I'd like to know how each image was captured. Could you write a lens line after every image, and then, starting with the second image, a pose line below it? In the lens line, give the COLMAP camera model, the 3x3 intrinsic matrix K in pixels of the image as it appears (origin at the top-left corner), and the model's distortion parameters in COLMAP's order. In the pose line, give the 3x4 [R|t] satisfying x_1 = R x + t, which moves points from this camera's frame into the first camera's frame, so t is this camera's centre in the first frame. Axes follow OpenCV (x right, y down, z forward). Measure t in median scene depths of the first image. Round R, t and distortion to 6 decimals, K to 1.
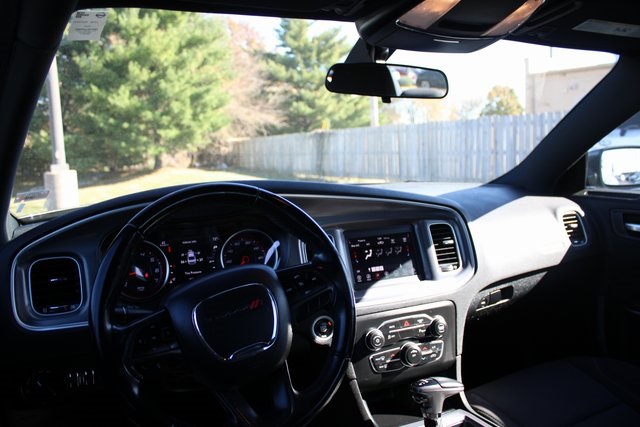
lens RADIAL K [[499.2, 0, 320.0], [0, 499.2, 213.5], [0, 0, 1]] dist [-0.134653, 0.002681]
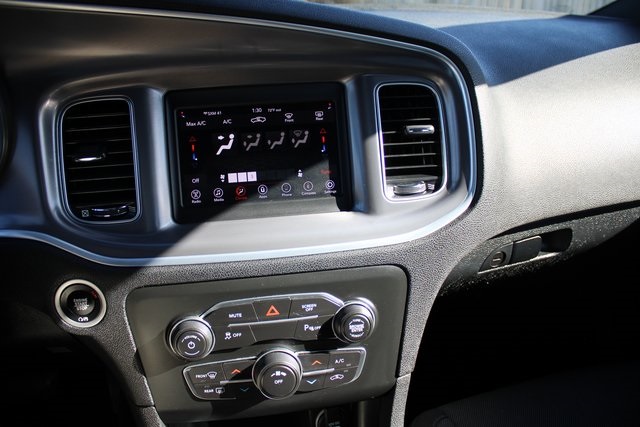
lens RADIAL K [[499.2, 0, 320.0], [0, 499.2, 213.5], [0, 0, 1]] dist [-0.134653, 0.002681]
pose [[0.977254, 0.105663, -0.183873, 0.271960], [-0.046959, 0.953331, 0.298253, 0.003337], [0.206806, -0.282834, 0.936609, 0.576159]]
